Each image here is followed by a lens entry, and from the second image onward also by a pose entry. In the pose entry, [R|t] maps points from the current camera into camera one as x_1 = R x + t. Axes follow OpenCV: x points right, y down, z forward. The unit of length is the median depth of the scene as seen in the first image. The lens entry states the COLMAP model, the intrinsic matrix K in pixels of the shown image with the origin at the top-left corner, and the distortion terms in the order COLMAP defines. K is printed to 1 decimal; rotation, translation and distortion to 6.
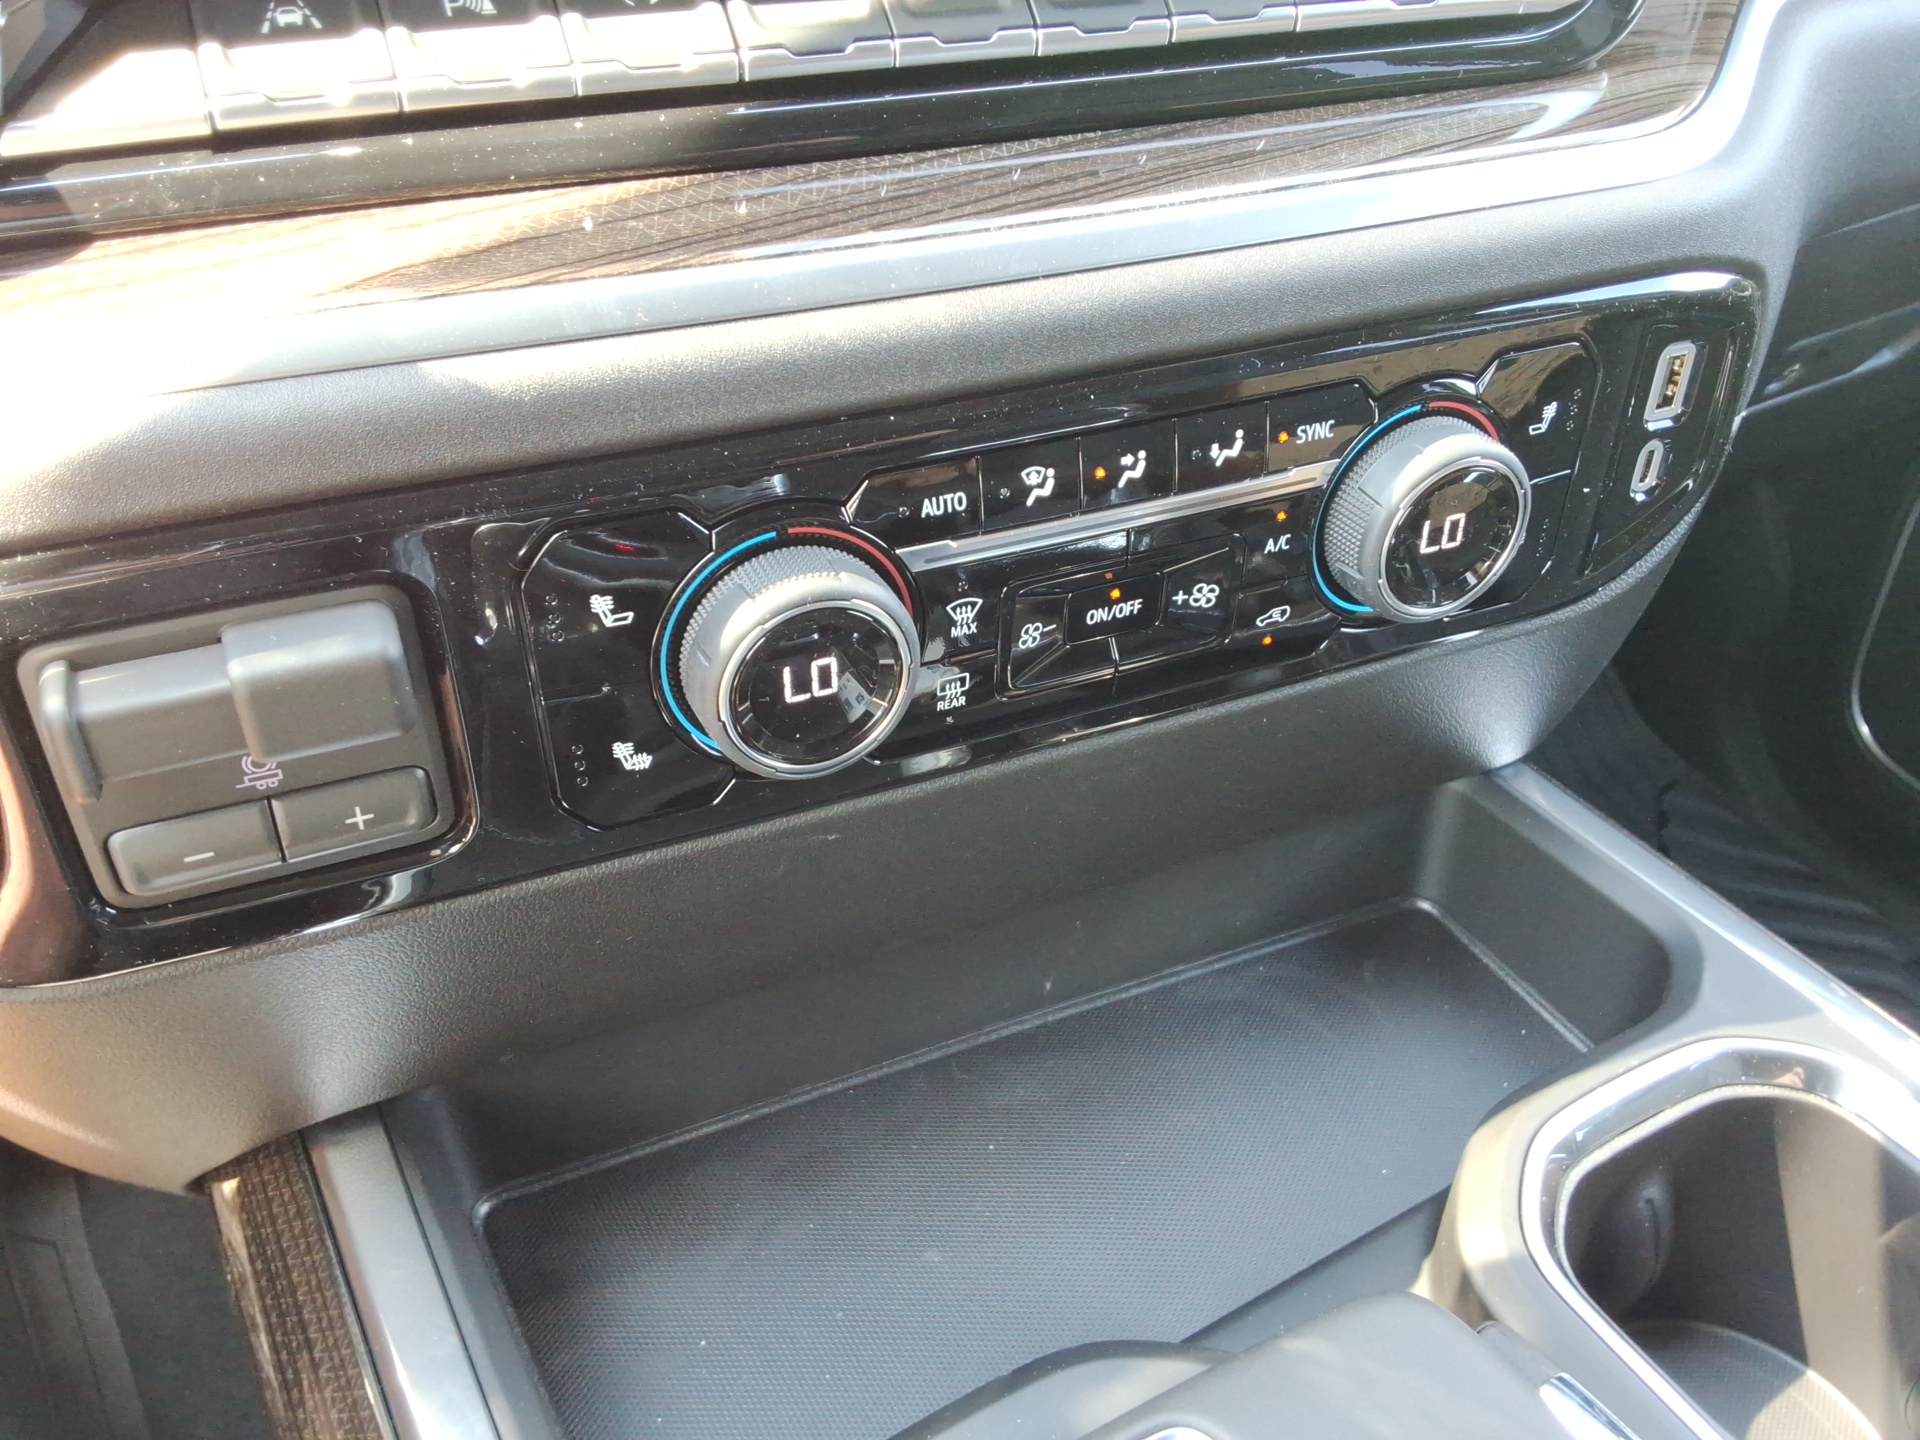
lens RADIAL K [[1543.8, 0, 970.9], [0, 1543.8, 738.6], [0, 0, 1]] dist [0.104647, -0.161942]
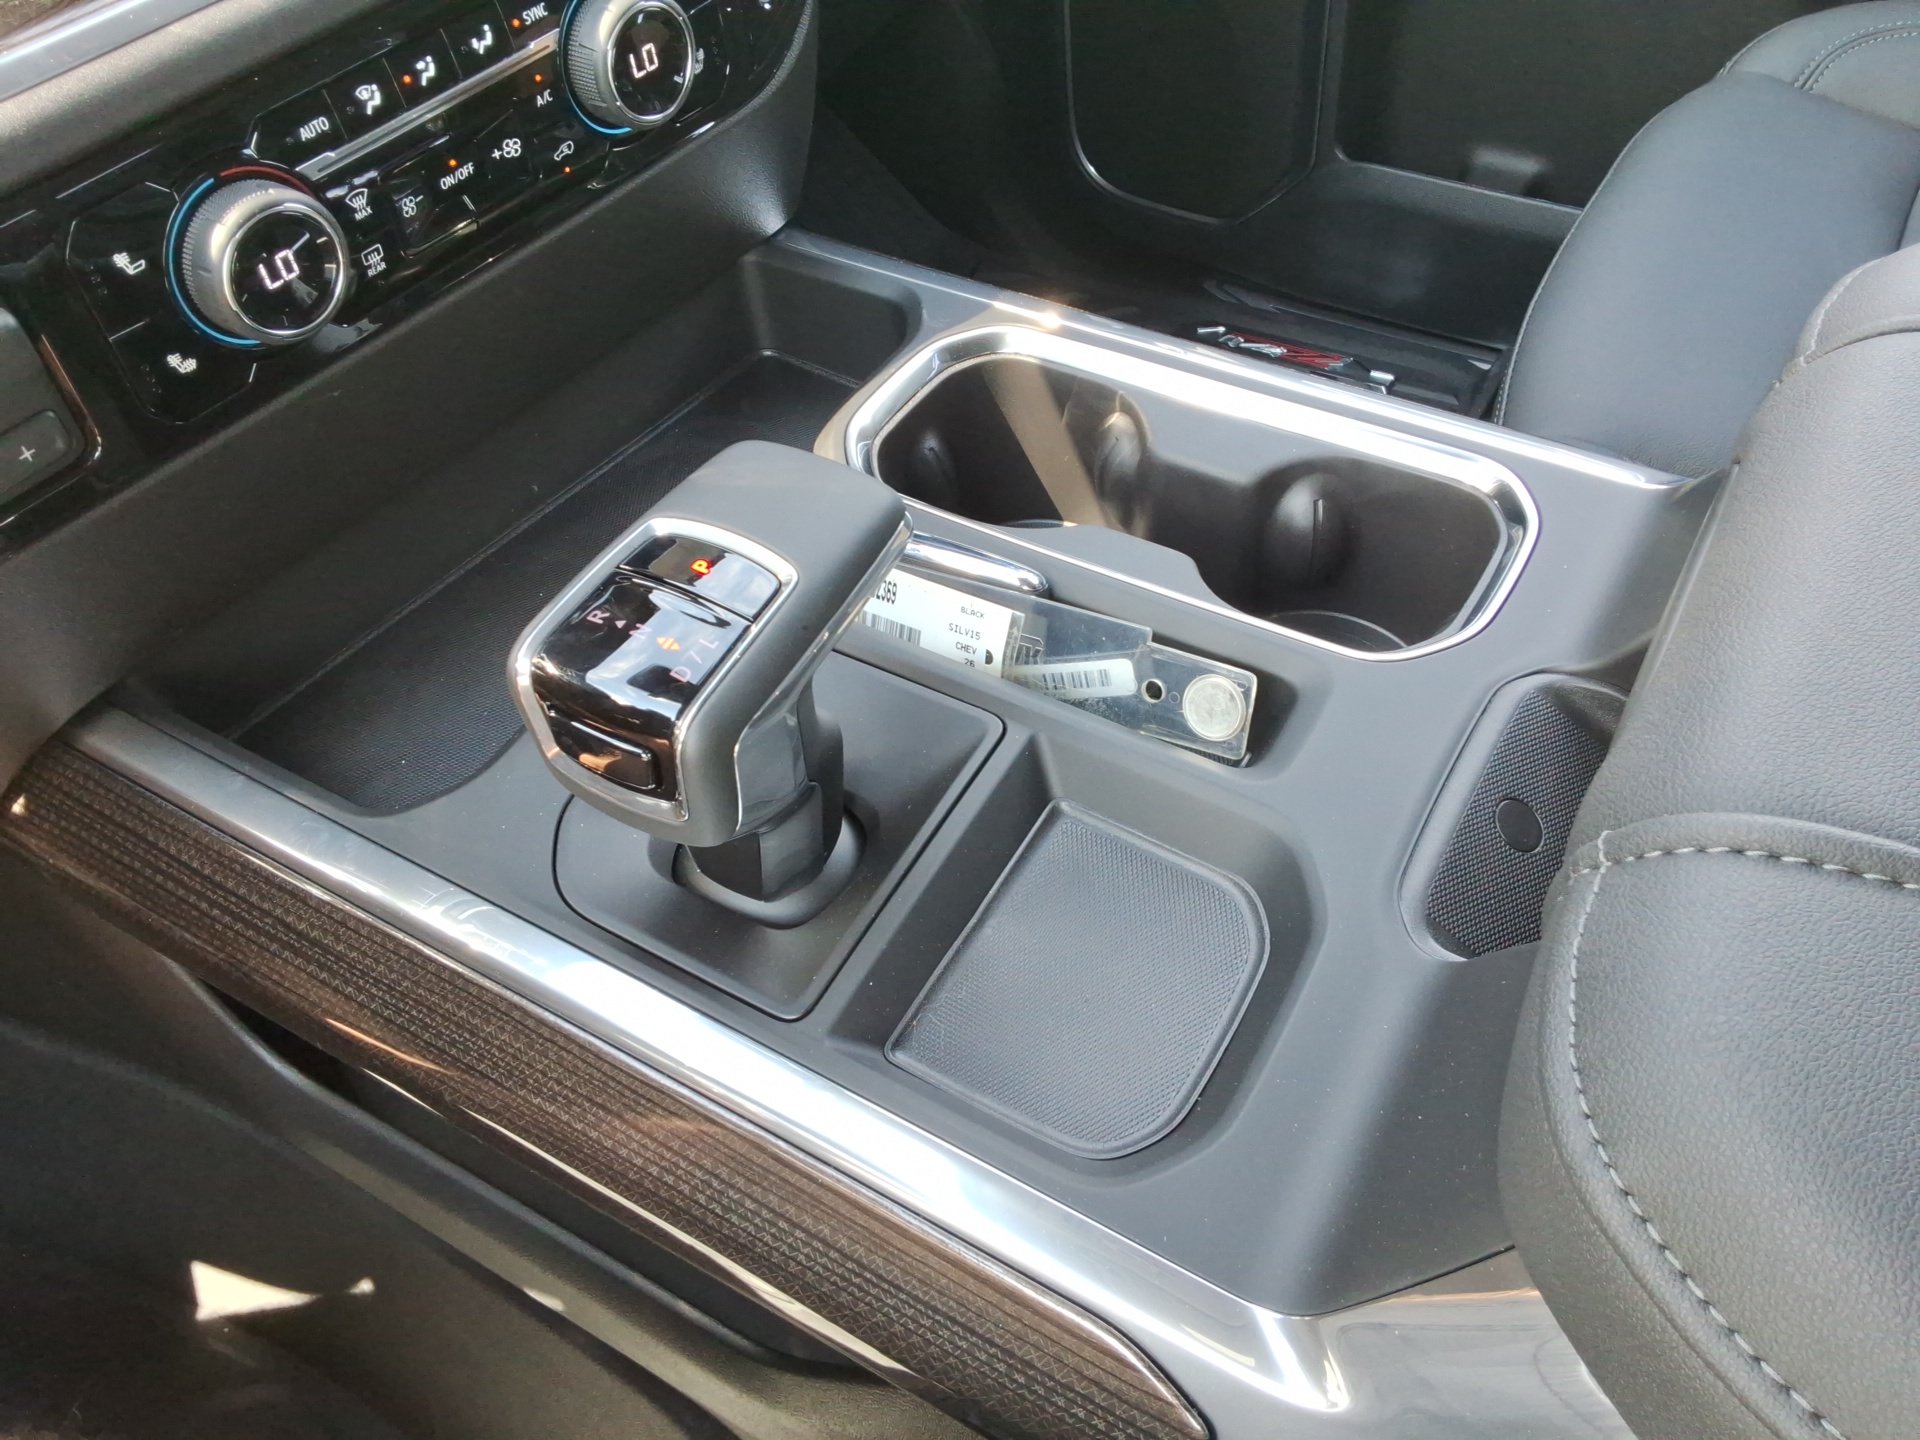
lens RADIAL K [[1543.8, 0, 957.3], [0, 1543.8, 723.0], [0, 0, 1]] dist [0.104647, -0.161942]
pose [[0.878790, -0.401321, 0.258204, -0.089766], [0.344001, 0.907753, 0.240101, 0.210533], [-0.330743, -0.122176, 0.935779, -0.663573]]
